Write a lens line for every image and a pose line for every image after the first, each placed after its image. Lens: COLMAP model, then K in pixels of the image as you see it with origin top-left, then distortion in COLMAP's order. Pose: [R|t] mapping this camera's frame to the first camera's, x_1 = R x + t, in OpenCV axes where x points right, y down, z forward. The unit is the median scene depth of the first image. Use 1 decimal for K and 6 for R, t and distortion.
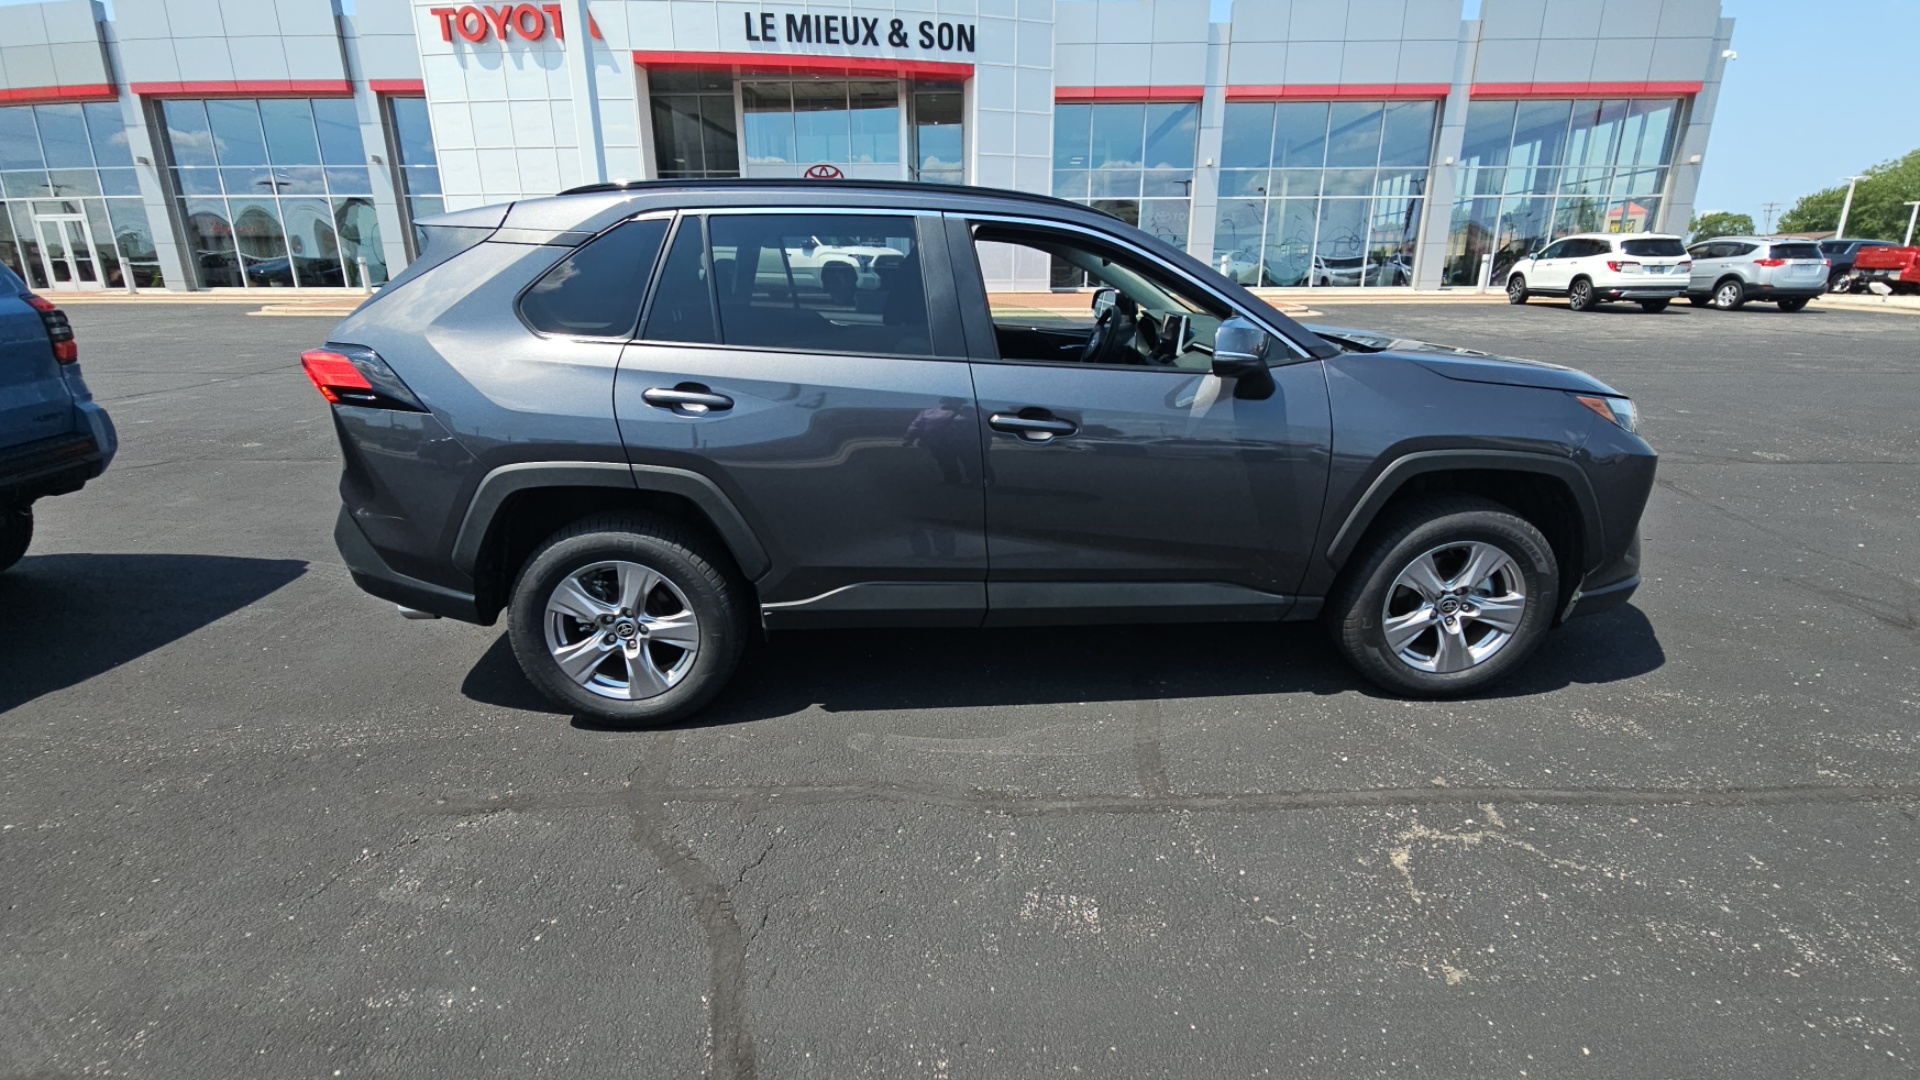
lens RADIAL K [[852.4, 0, 983.6], [0, 852.4, 534.2], [0, 0, 1]] dist [0.008666, -0.006643]
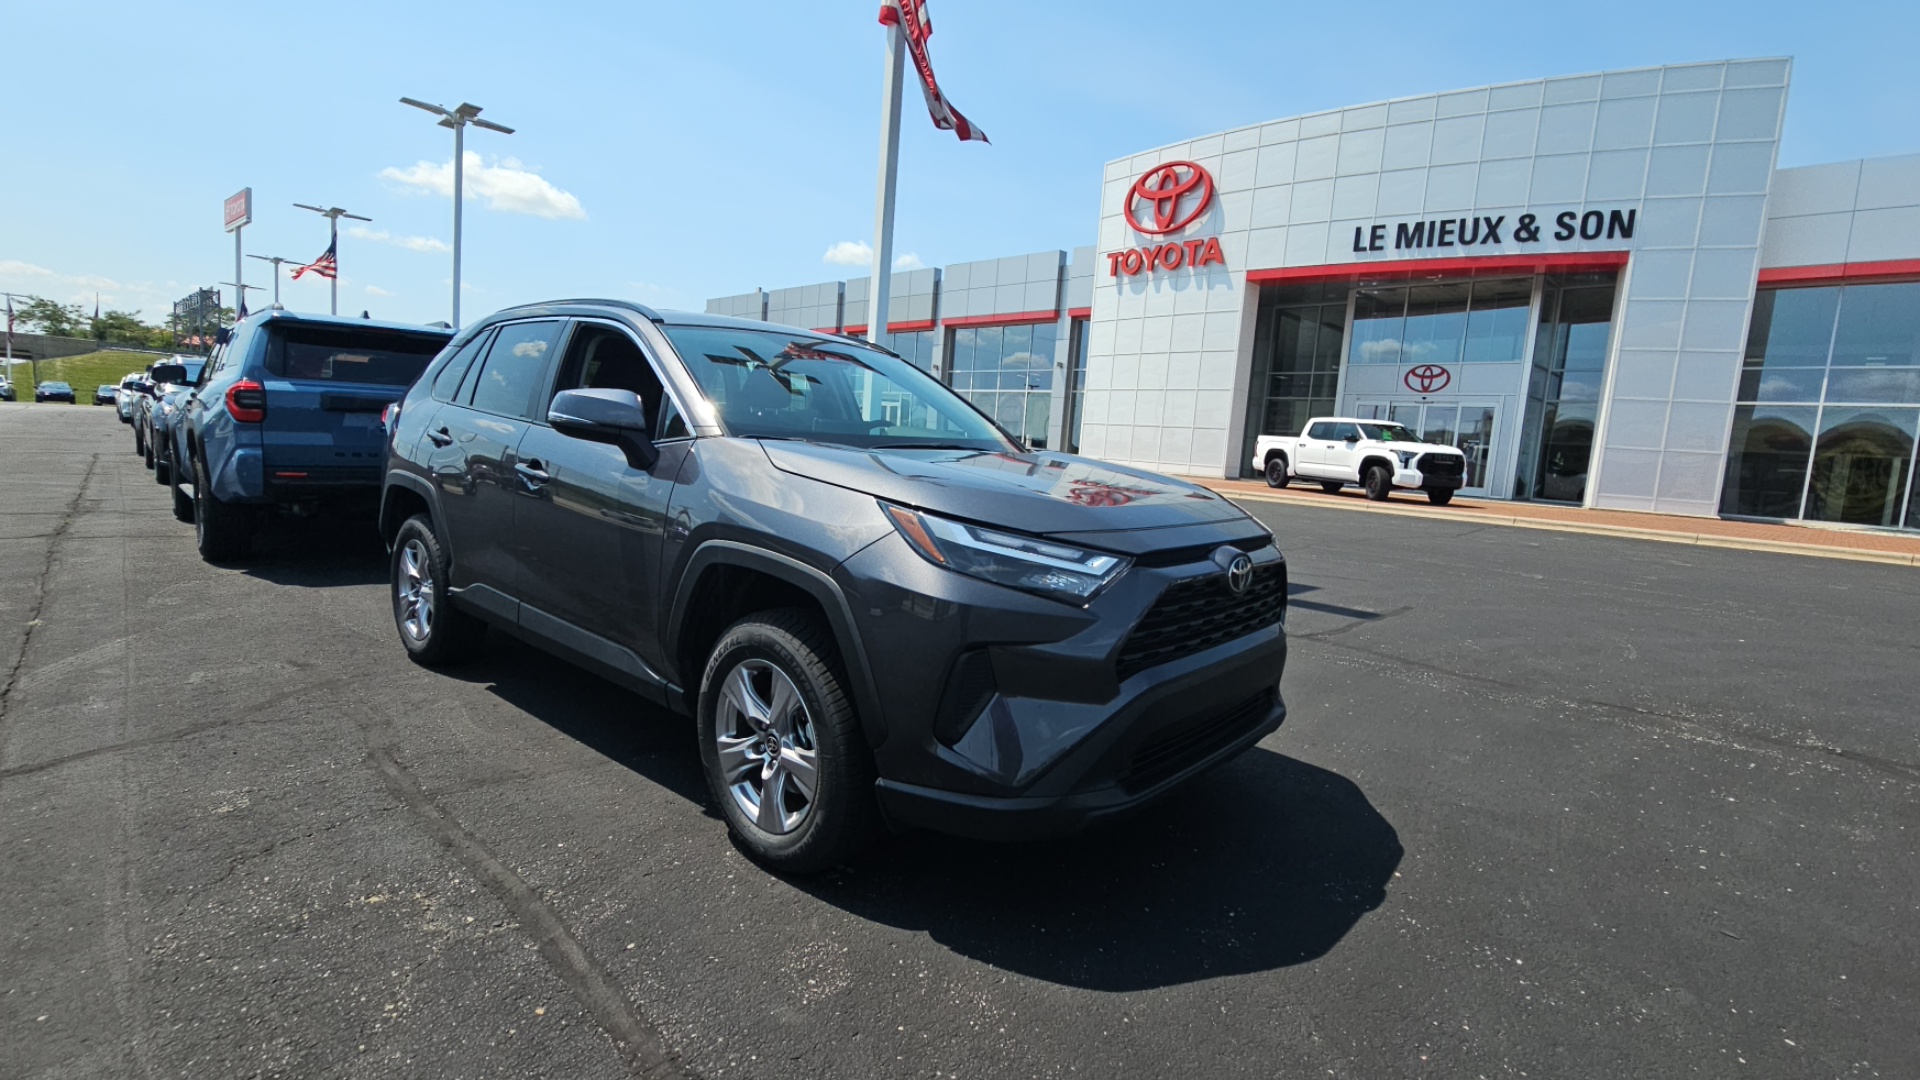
lens RADIAL K [[852.4, 0, 985.2], [0, 852.4, 538.7], [0, 0, 1]] dist [0.008666, -0.006643]
pose [[0.729215, 0.126876, -0.672420, 0.138960], [-0.270576, 0.956039, -0.113038, -0.007603], [0.628518, 0.264370, 0.731487, 0.054448]]
